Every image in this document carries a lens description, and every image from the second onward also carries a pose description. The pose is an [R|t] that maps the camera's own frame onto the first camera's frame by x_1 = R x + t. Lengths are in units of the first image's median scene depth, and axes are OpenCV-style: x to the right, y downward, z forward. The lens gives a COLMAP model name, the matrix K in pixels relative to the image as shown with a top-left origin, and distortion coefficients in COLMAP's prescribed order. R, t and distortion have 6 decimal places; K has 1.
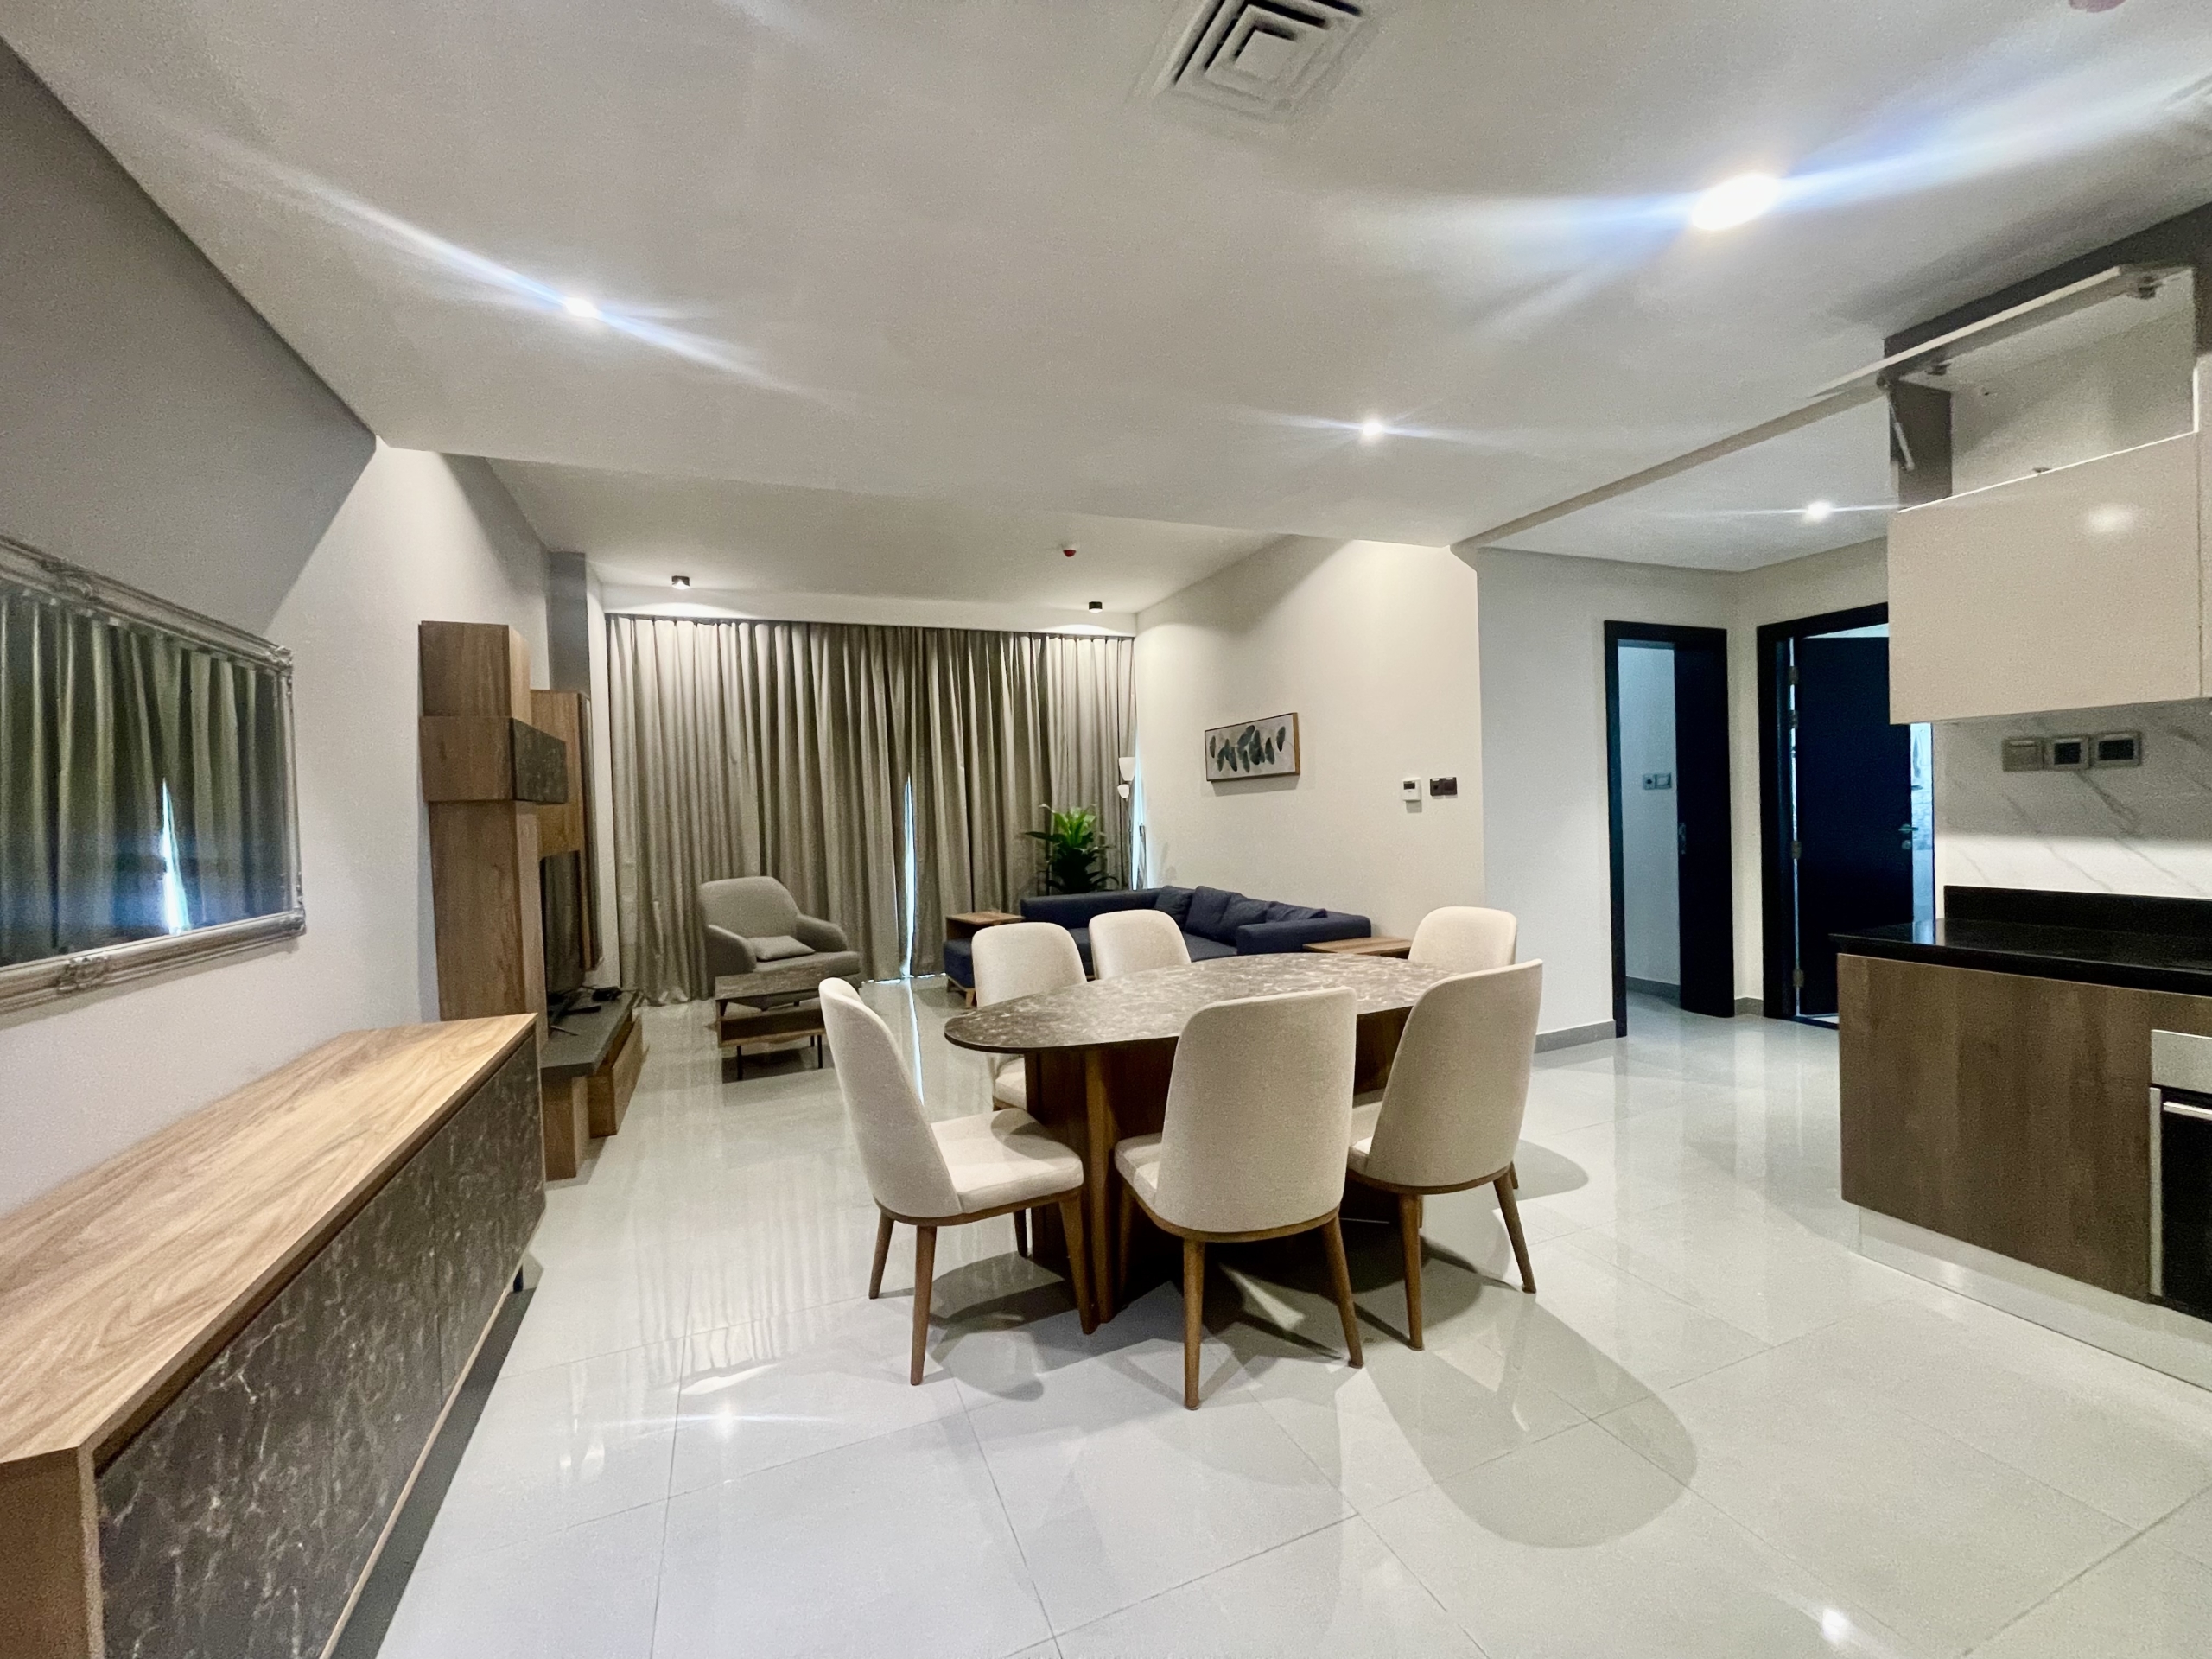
lens RADIAL K [[884.7, 0, 1104.1], [0, 884.7, 830.6], [0, 0, 1]] dist [0.008481, 0.001116]
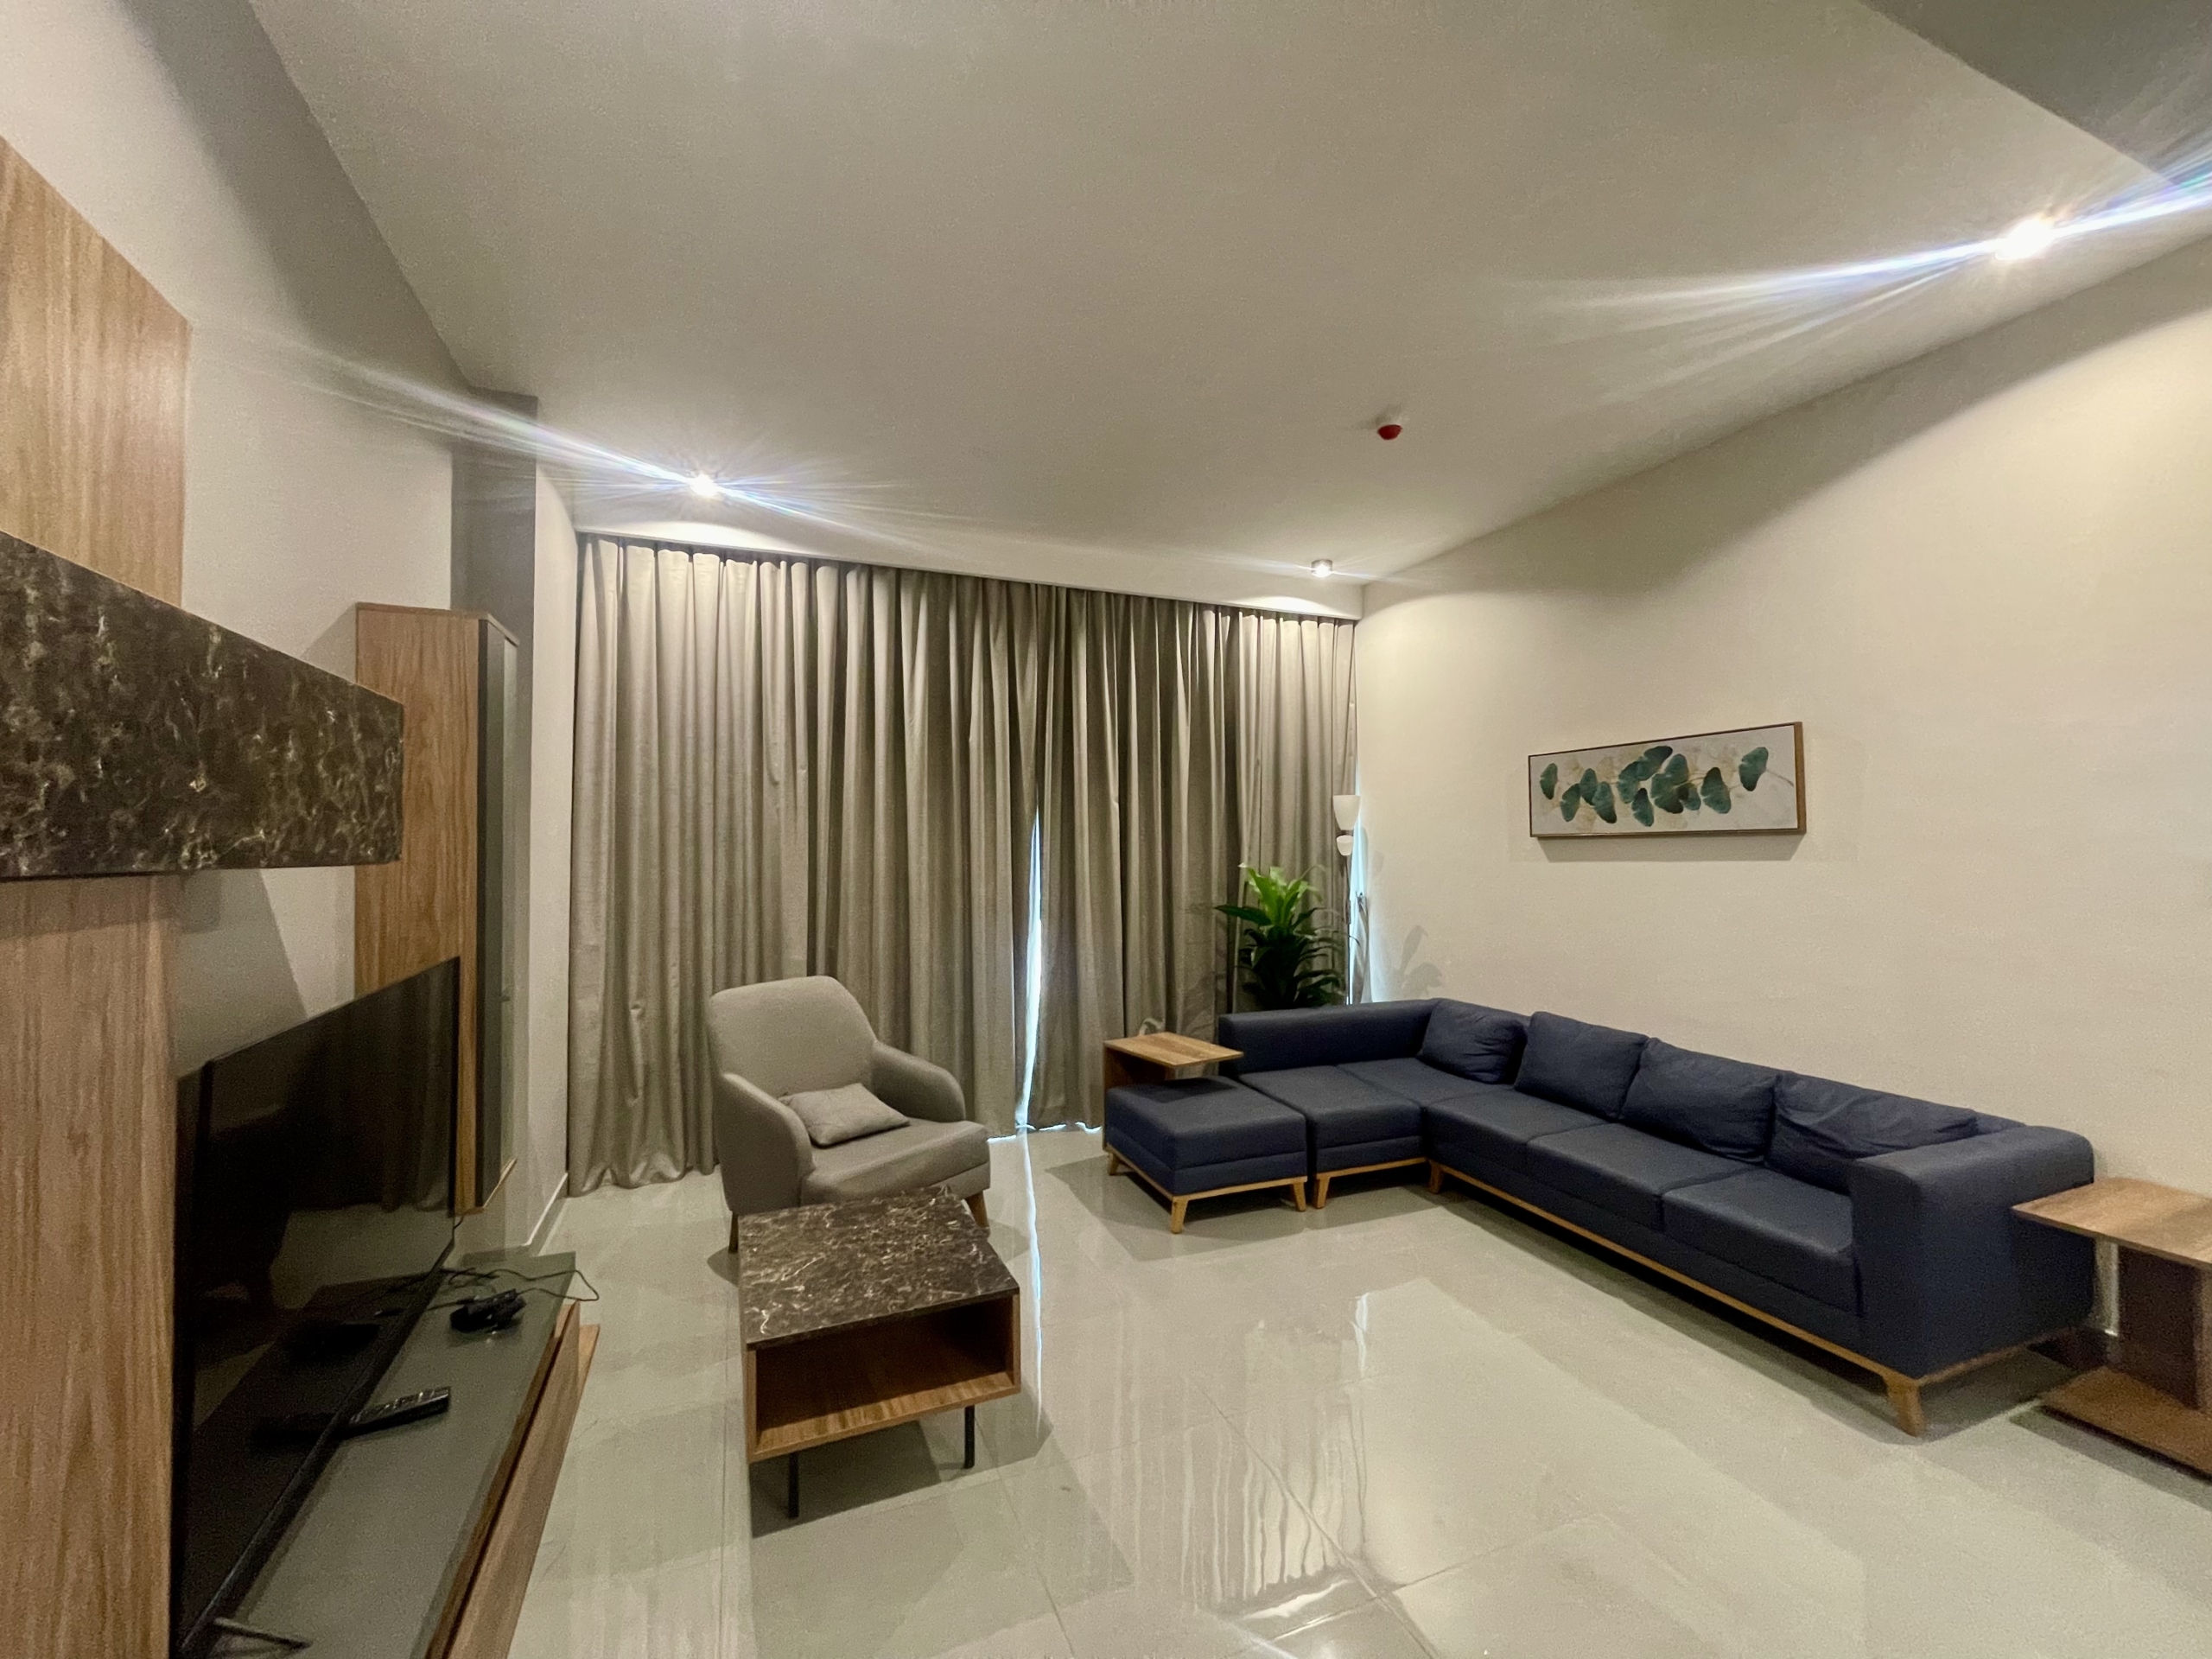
lens RADIAL K [[884.7, 0, 1100.6], [0, 884.7, 829.5], [0, 0, 1]] dist [0.008481, 0.001116]
pose [[0.999482, 0.030620, -0.009899, -0.180537], [-0.031038, 0.998490, -0.045321, -0.023805], [0.008496, 0.045605, 0.998923, 0.381592]]
